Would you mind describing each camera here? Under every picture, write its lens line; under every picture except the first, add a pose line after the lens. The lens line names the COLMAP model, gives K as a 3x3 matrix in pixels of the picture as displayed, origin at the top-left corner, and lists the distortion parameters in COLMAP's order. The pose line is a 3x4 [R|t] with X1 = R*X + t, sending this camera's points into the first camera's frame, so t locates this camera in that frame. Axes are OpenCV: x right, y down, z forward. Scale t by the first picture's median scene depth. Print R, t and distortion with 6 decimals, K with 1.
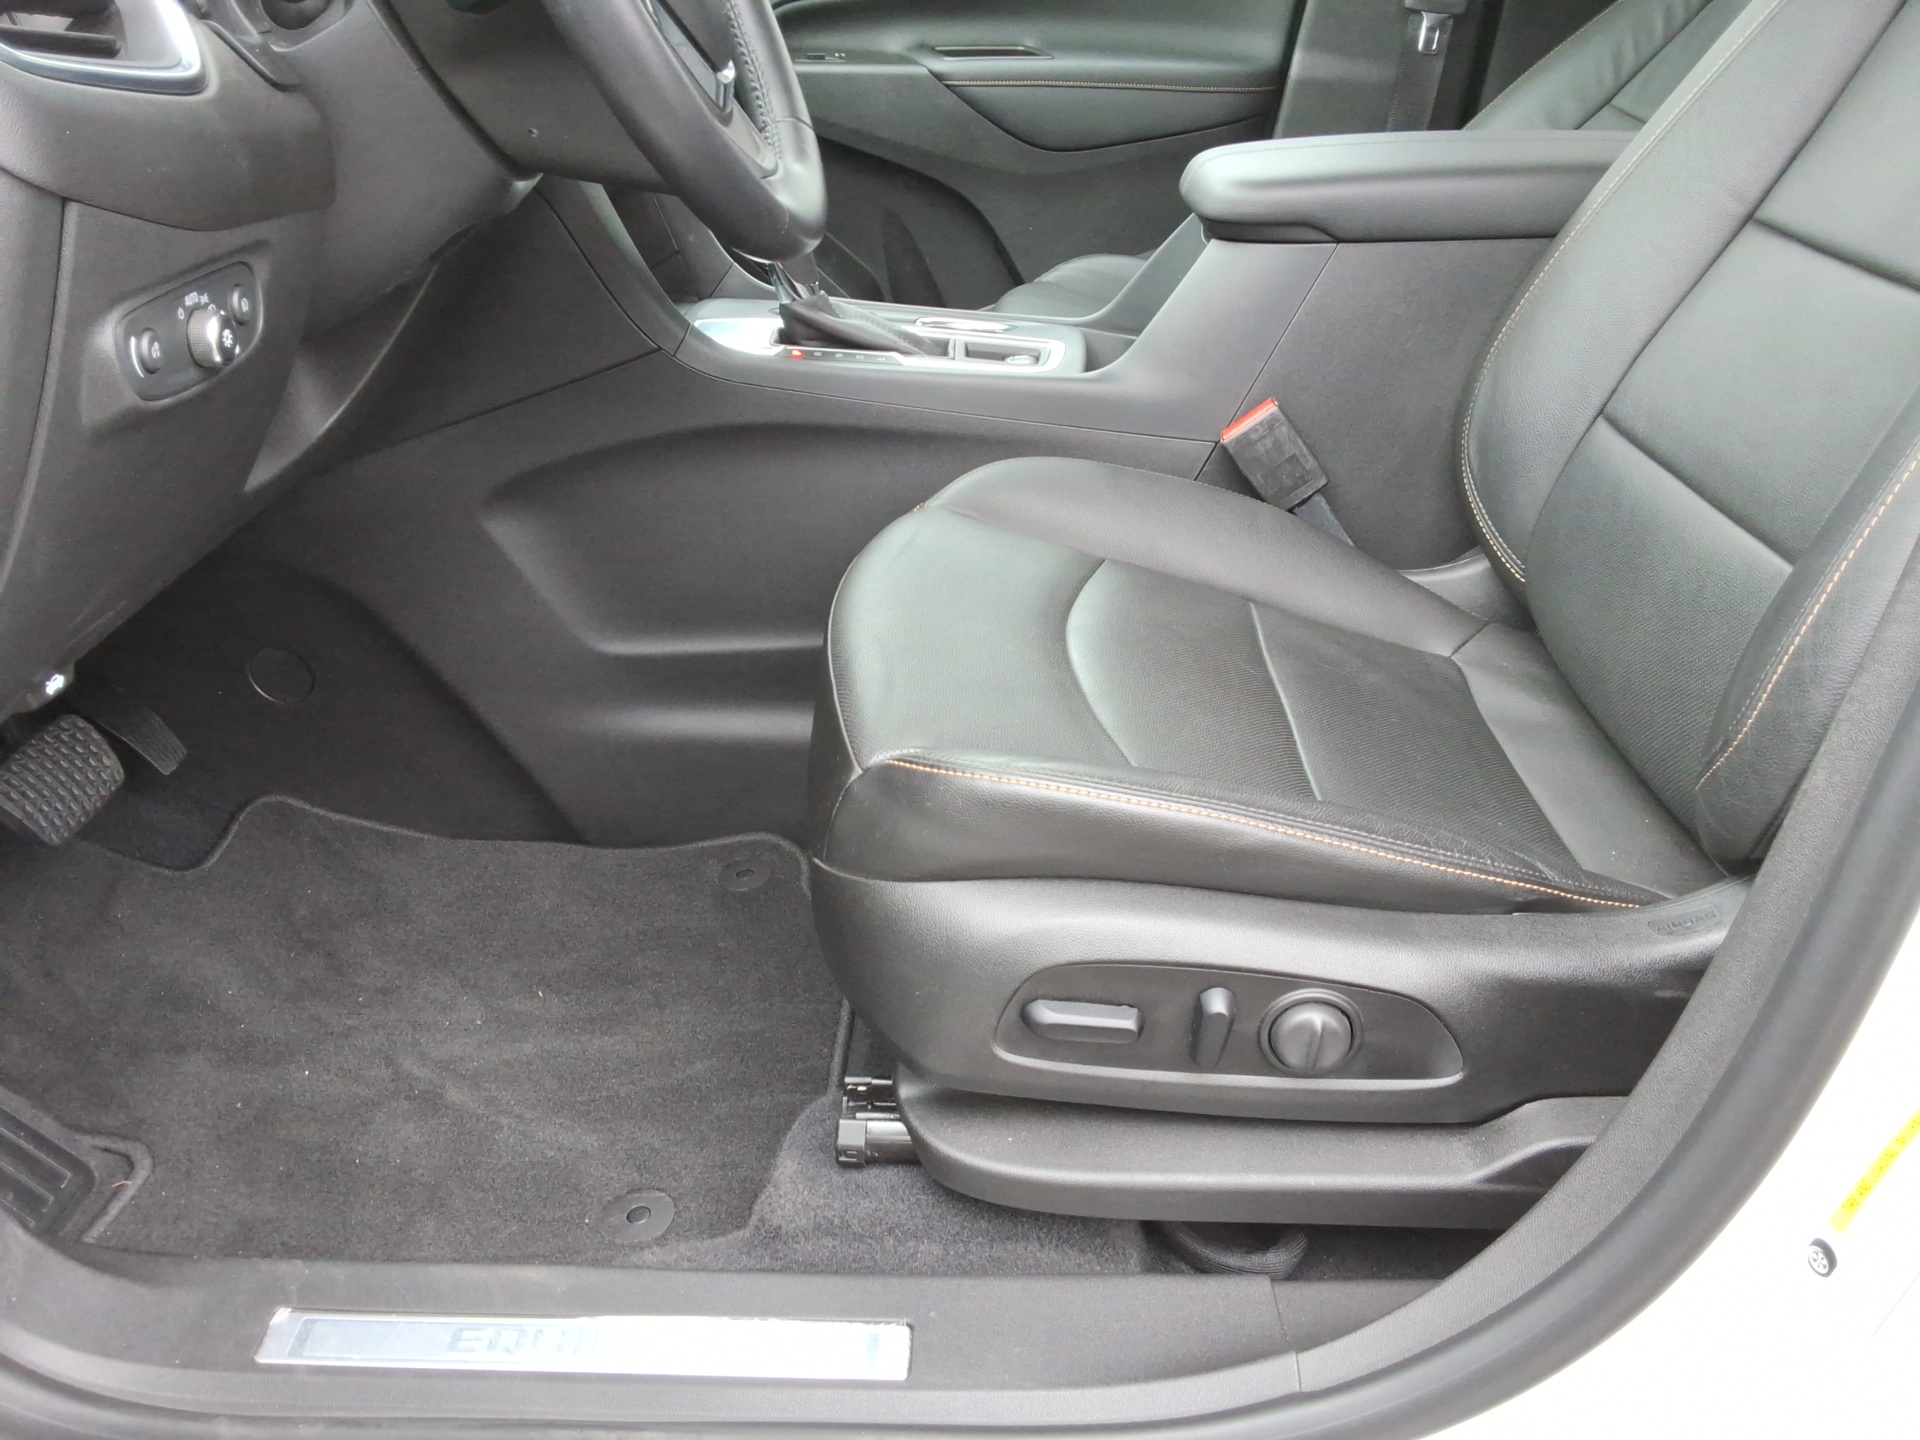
lens RADIAL K [[1538.9, 0, 949.4], [0, 1538.9, 706.7], [0, 0, 1]] dist [0.106217, -0.148371]
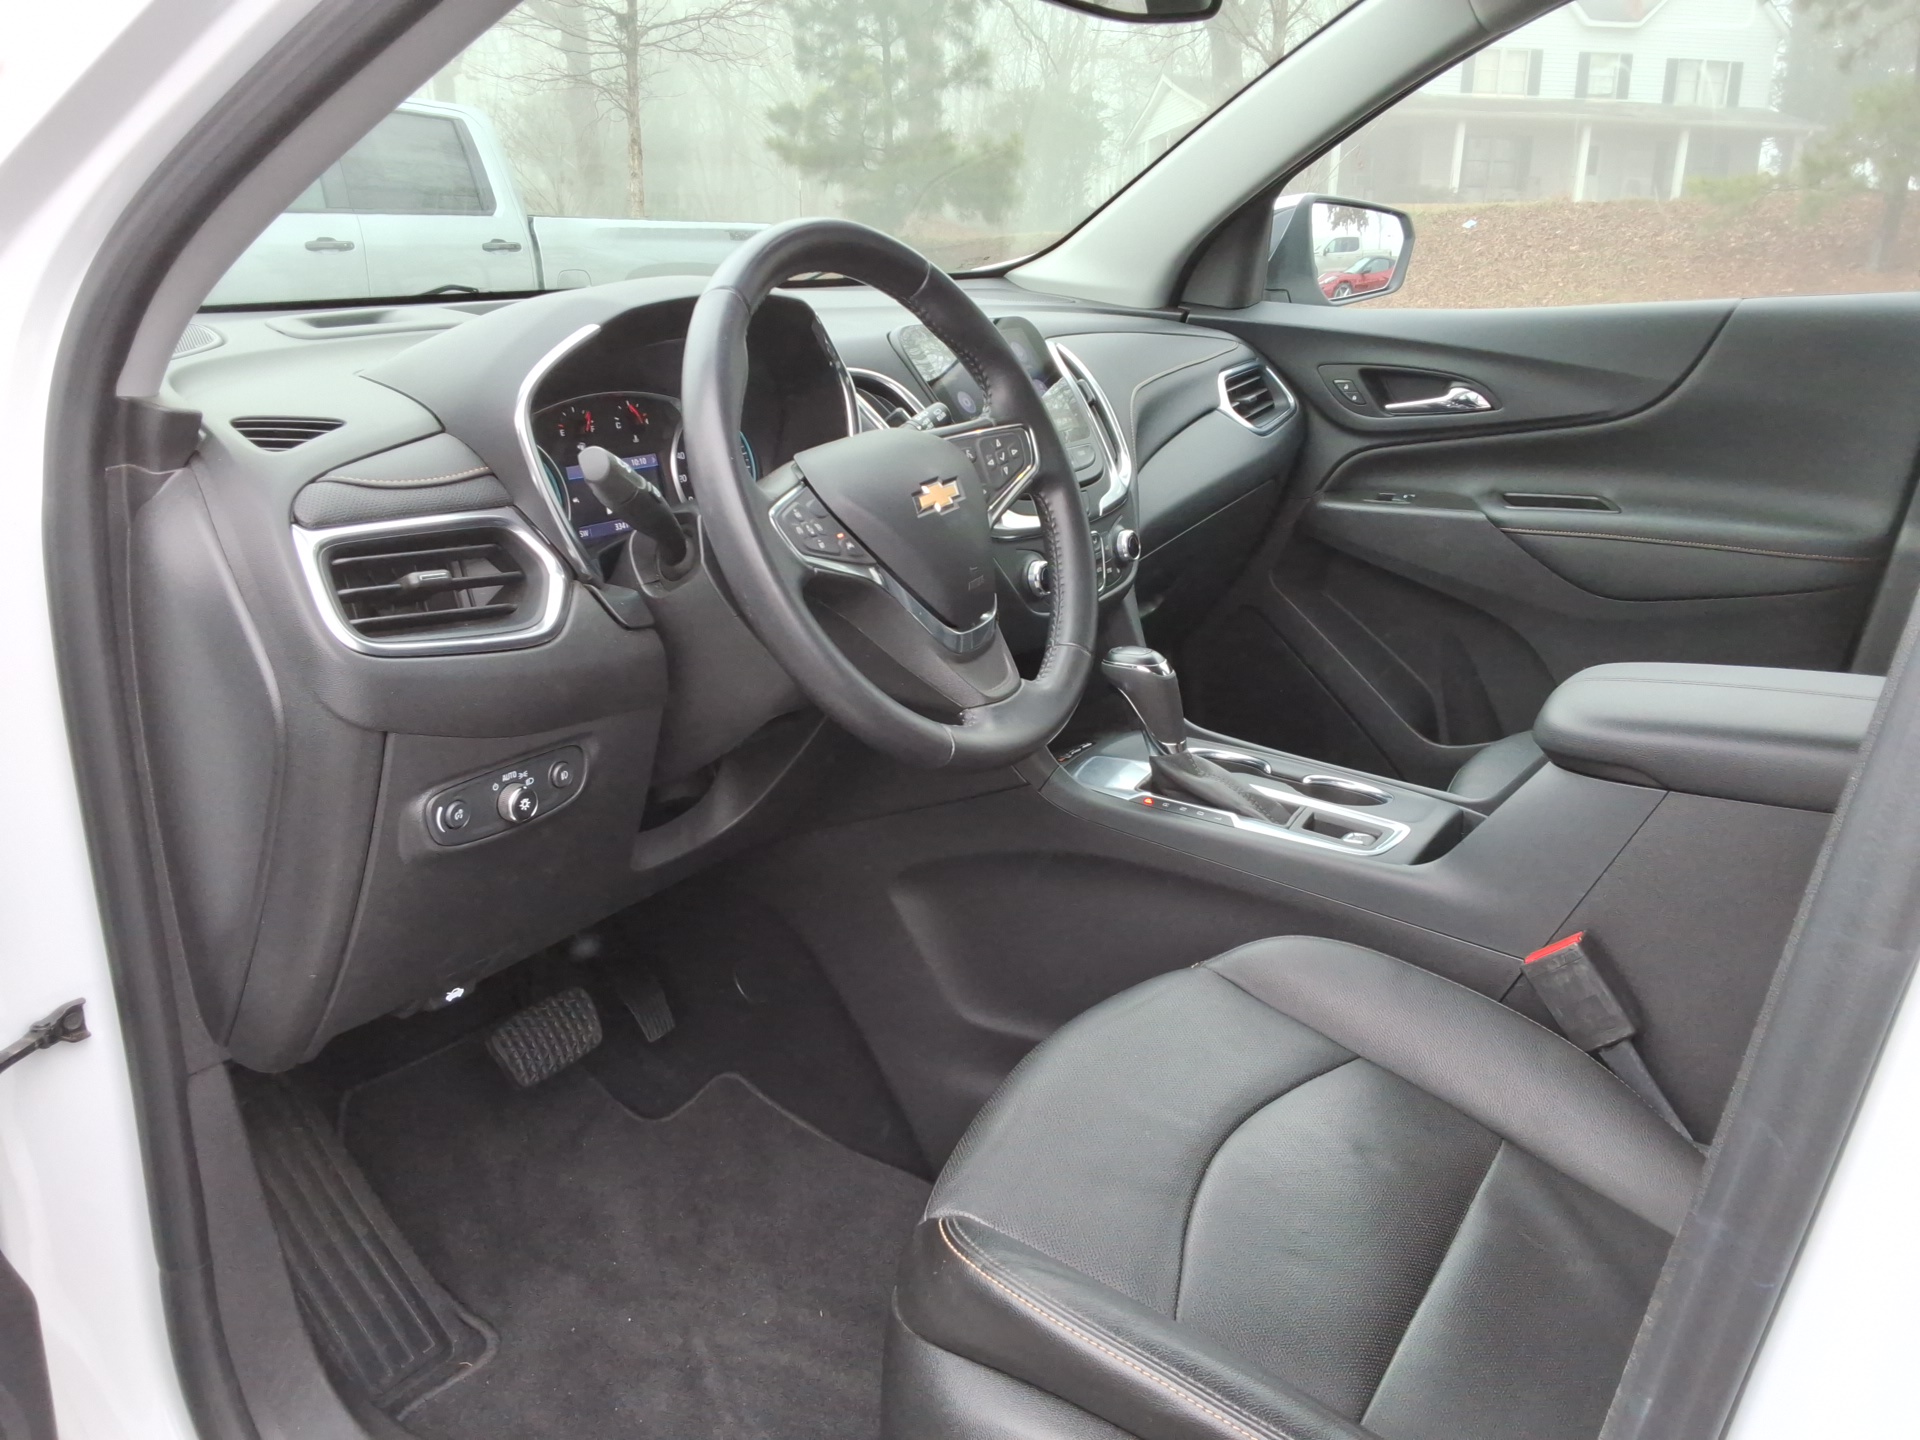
lens RADIAL K [[1538.9, 0, 969.5], [0, 1538.9, 689.2], [0, 0, 1]] dist [0.106217, -0.148371]
pose [[0.855190, 0.125813, -0.502813, 0.356385], [-0.216047, 0.968328, -0.125162, -0.143786], [0.471141, 0.215669, 0.855285, -0.040794]]
